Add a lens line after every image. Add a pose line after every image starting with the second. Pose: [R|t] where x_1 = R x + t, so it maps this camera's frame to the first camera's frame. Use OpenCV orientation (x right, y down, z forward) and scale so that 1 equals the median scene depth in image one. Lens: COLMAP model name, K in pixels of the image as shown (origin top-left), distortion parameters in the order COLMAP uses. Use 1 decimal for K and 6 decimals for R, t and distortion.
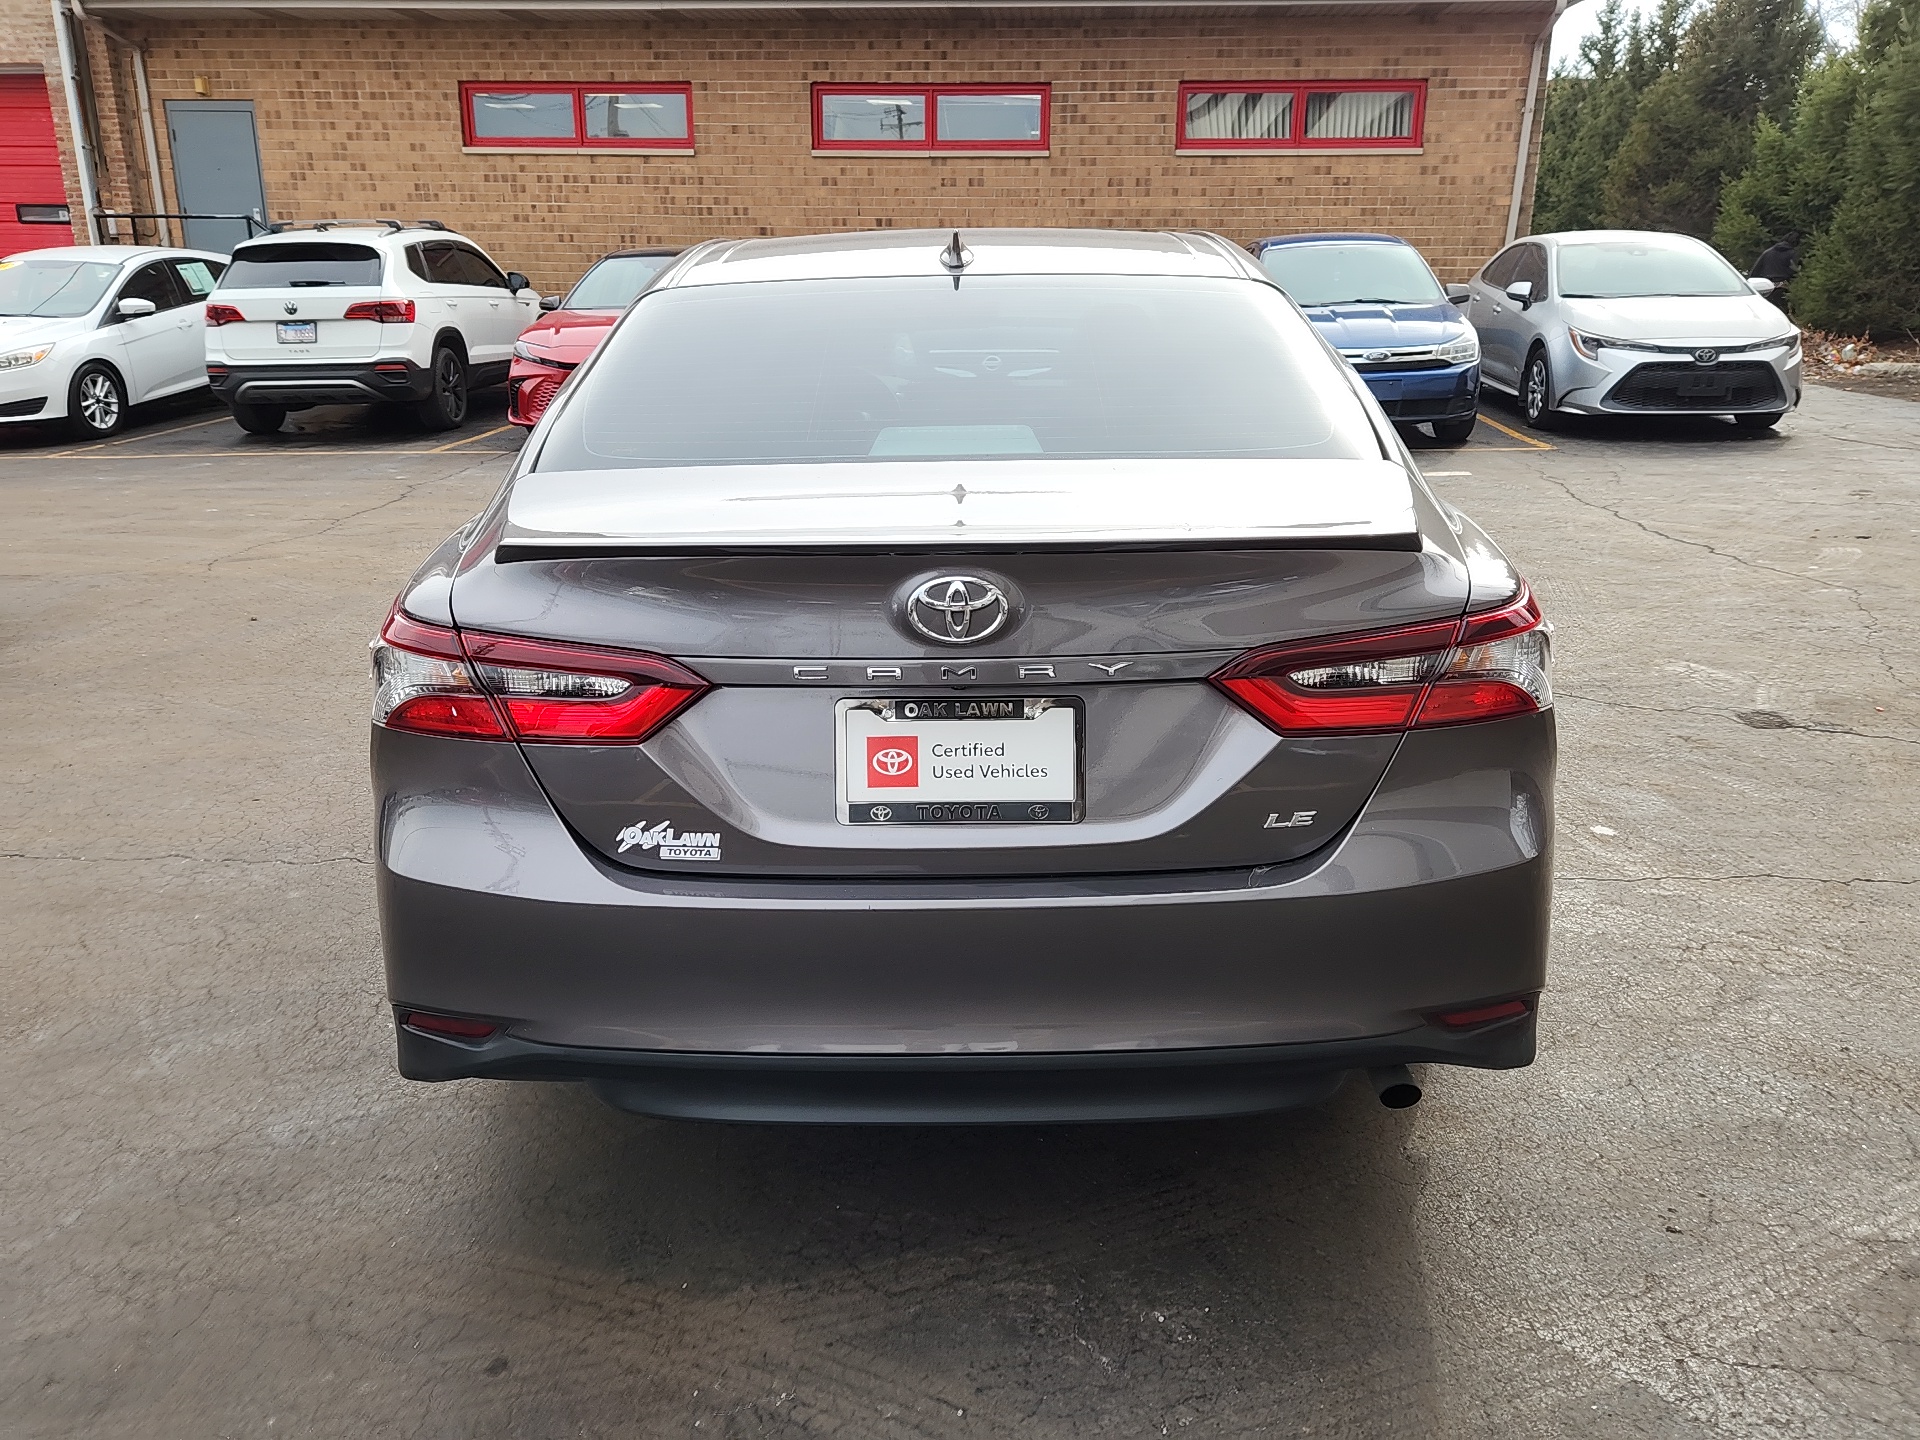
lens RADIAL K [[1507.2, 0, 958.1], [0, 1507.2, 718.8], [0, 0, 1]] dist [0.022950, -0.045232]
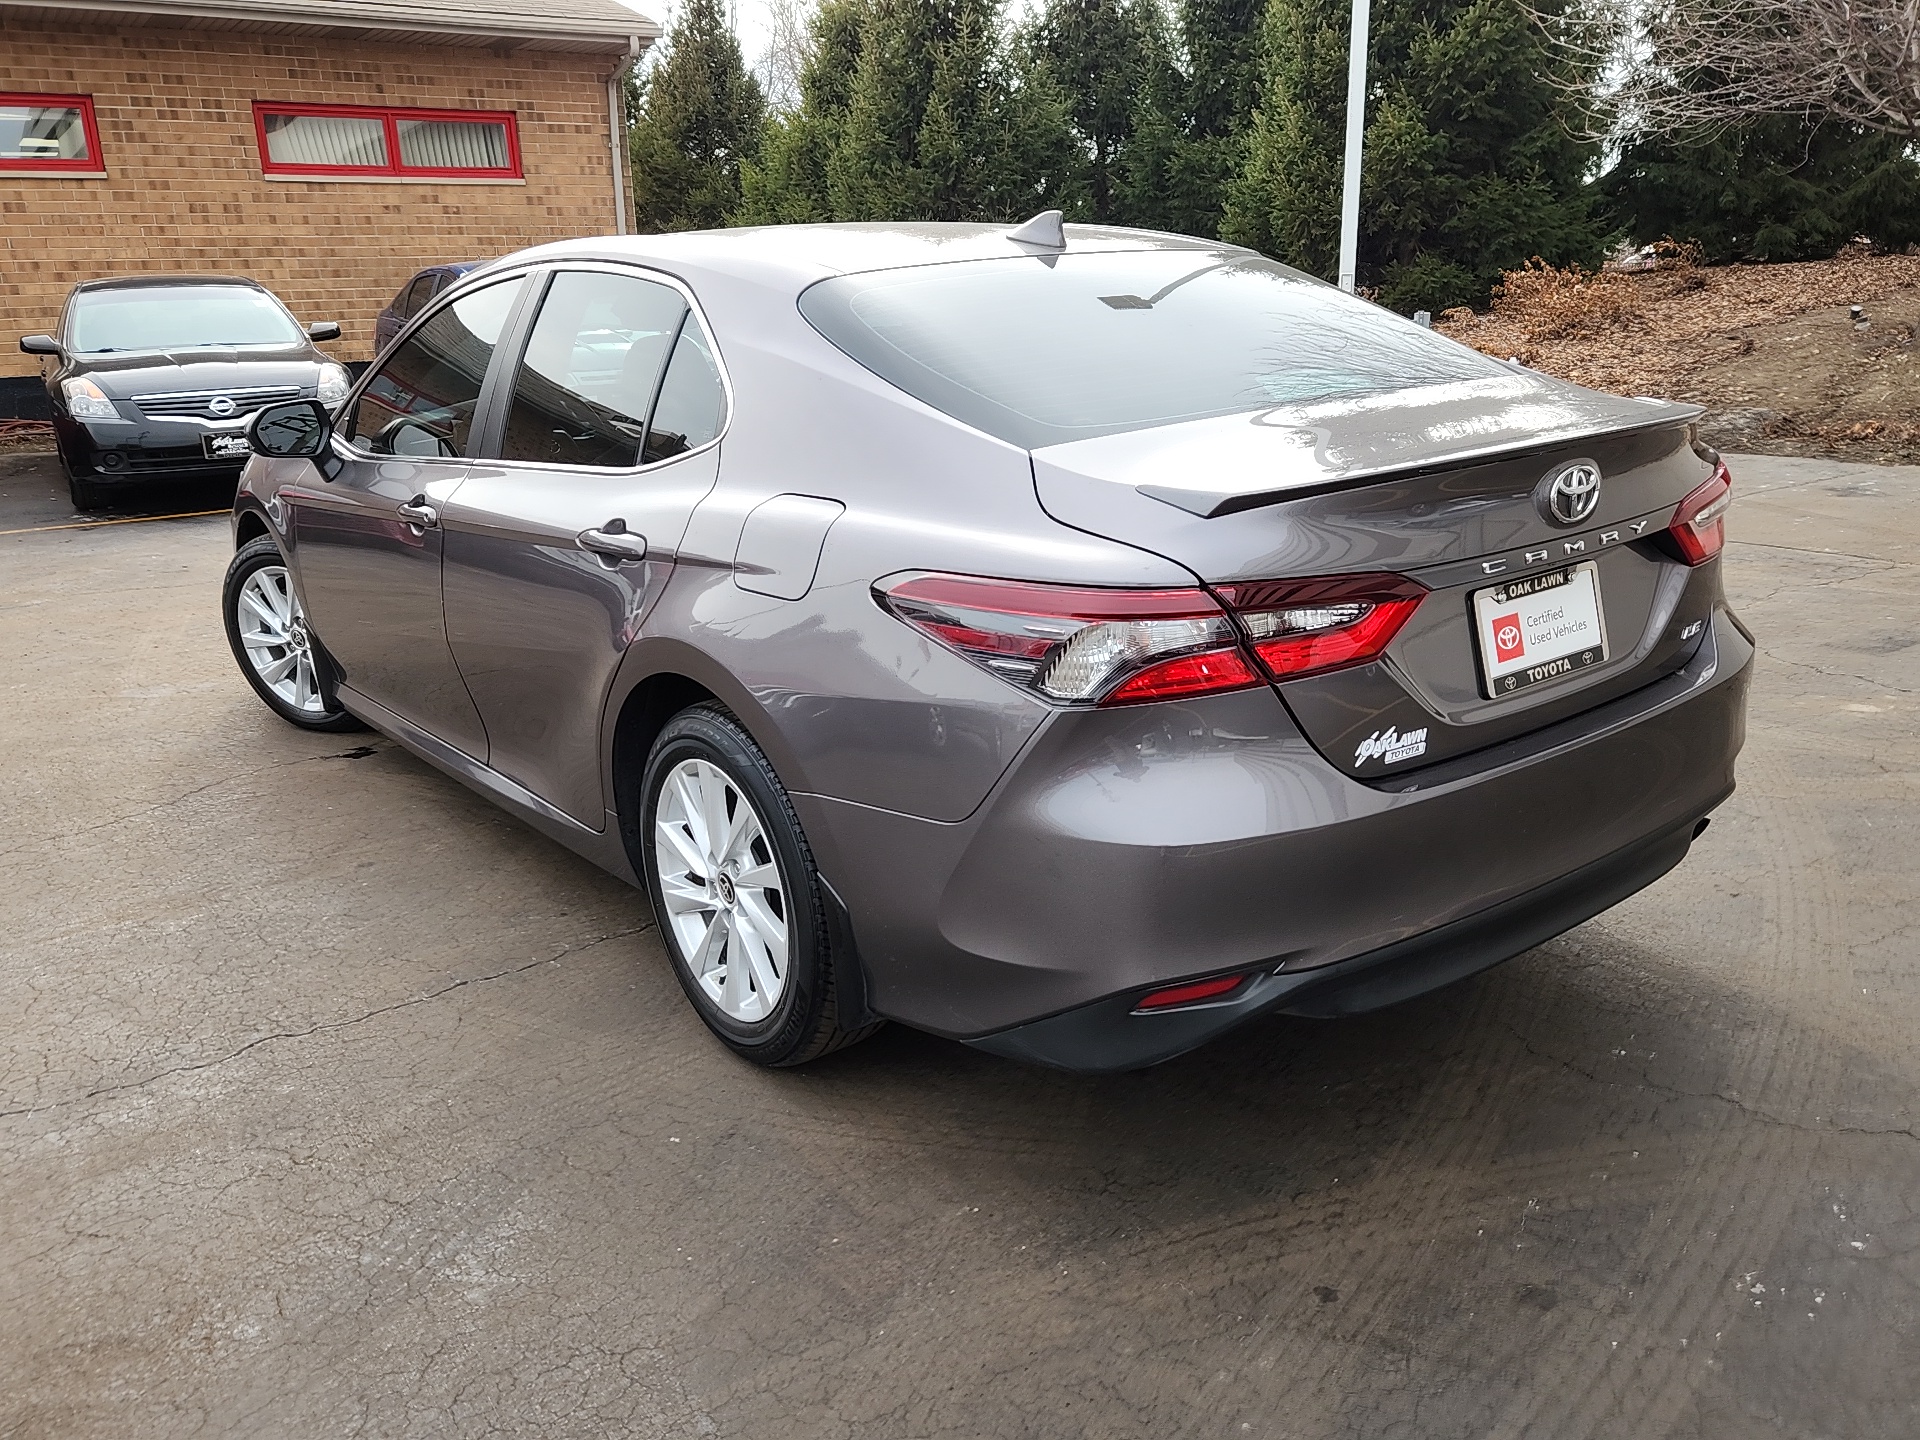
lens RADIAL K [[1507.2, 0, 969.8], [0, 1507.2, 710.6], [0, 0, 1]] dist [0.022950, -0.045232]
pose [[0.765425, -0.191170, 0.614475, -0.156516], [0.209220, 0.976909, 0.043311, -0.007853], [-0.608566, 0.095409, 0.787747, 0.046241]]
